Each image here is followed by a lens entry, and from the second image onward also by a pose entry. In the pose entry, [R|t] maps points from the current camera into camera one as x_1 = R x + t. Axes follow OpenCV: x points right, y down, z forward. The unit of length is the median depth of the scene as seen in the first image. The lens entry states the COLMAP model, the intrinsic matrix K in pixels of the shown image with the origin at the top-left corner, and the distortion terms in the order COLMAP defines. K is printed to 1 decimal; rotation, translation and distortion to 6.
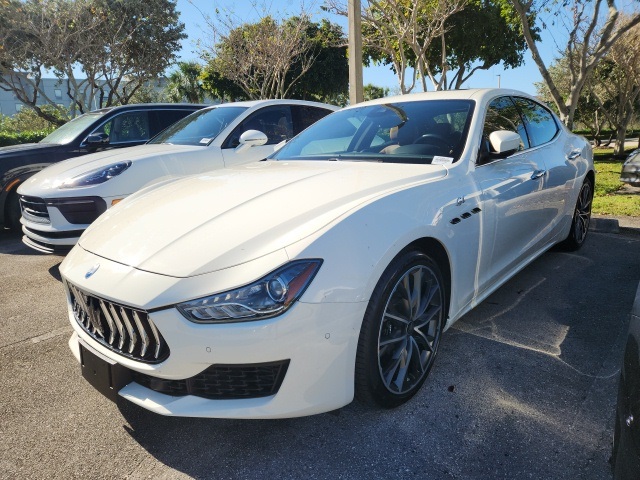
lens RADIAL K [[425.7, 0, 337.7], [0, 425.7, 241.3], [0, 0, 1]] dist [0.070224, -0.061617]
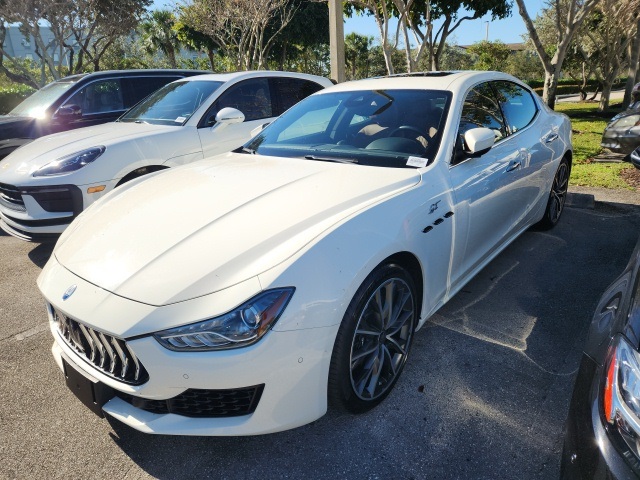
lens RADIAL K [[424.6, 0, 329.7], [0, 424.6, 240.4], [0, 0, 1]] dist [0.068198, -0.057445]
pose [[0.999763, -0.010384, 0.019152, 0.021898], [0.008560, 0.995631, 0.092982, -0.118120], [-0.020034, -0.092796, 0.995484, -0.010490]]
